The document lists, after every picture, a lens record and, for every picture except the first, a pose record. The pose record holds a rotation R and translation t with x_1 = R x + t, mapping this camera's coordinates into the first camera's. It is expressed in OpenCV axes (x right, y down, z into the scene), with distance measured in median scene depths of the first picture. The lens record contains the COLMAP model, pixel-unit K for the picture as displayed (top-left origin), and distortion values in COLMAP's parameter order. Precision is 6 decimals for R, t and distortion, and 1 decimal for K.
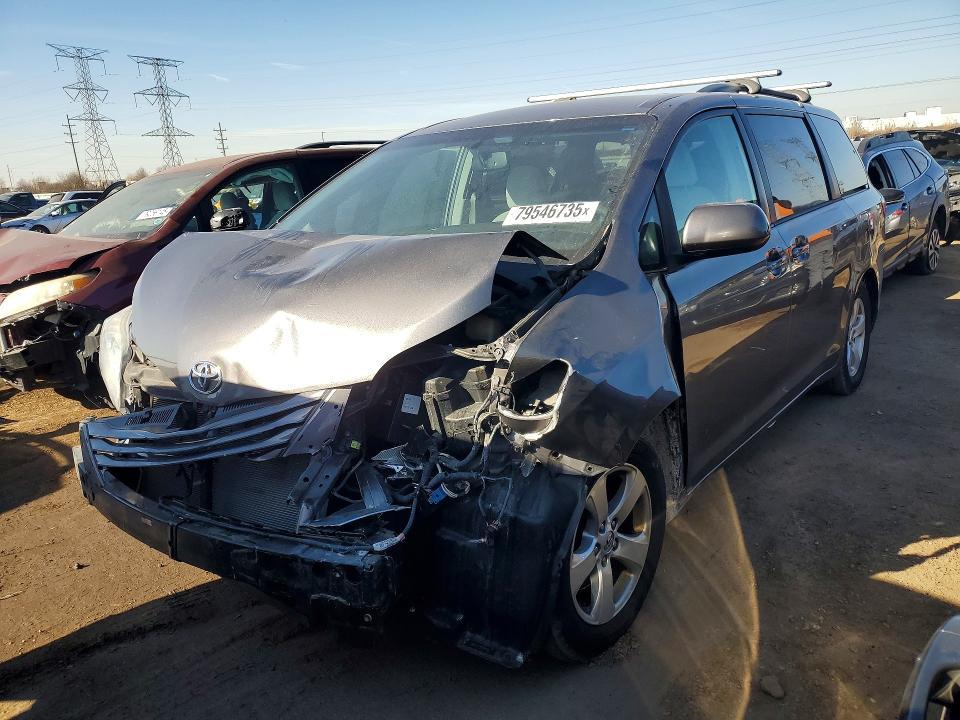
lens RADIAL K [[630.7, 0, 480.0], [0, 630.7, 360.0], [0, 0, 1]] dist [0.066913, -0.046676]
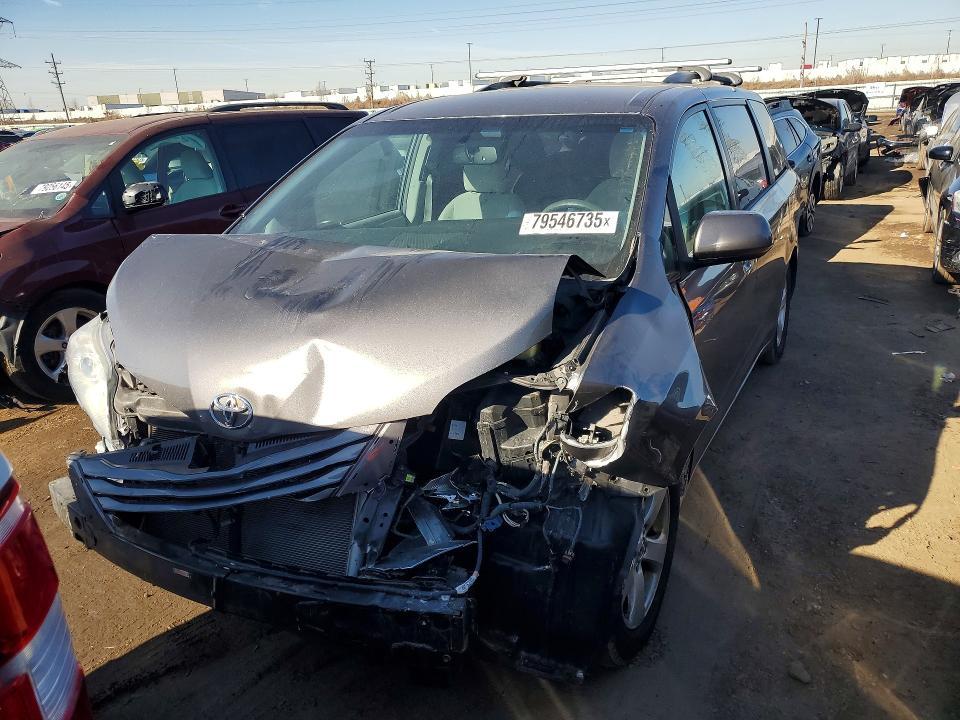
lens RADIAL K [[630.7, 0, 480.0], [0, 630.7, 360.0], [0, 0, 1]] dist [0.066913, -0.046676]
pose [[0.988140, -0.036327, 0.149197, -0.212160], [0.027085, 0.997613, 0.063519, -0.097749], [-0.151149, -0.058724, 0.986765, 0.037138]]
